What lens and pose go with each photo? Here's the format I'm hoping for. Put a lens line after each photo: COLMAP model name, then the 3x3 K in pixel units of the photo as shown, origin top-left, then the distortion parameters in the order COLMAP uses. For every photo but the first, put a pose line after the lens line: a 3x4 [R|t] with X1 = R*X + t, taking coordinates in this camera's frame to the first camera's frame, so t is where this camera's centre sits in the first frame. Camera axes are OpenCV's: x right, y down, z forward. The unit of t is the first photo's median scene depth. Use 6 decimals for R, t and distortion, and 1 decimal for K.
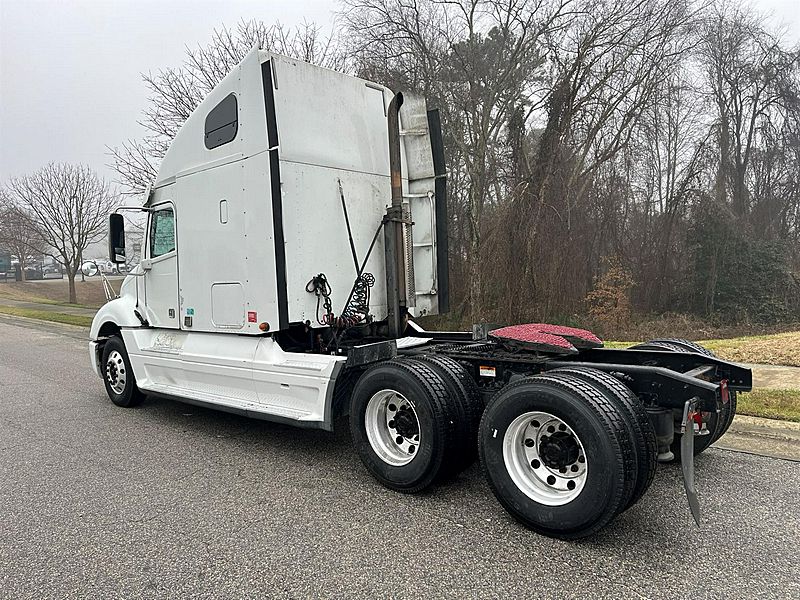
lens RADIAL K [[638.4, 0, 400.0], [0, 638.4, 300.0], [0, 0, 1]] dist [0.023323, -0.009792]
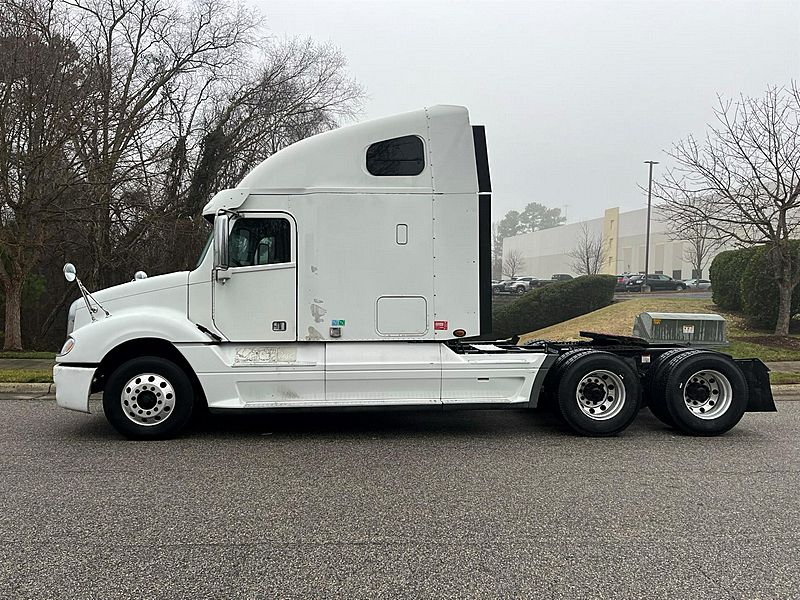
lens RADIAL K [[638.4, 0, 400.0], [0, 638.4, 300.0], [0, 0, 1]] dist [0.023323, -0.009792]
pose [[0.662455, 0.046735, 0.747643, -1.114195], [0.007459, 0.997591, -0.068968, 0.057560], [-0.749065, 0.051265, 0.660510, 0.257331]]
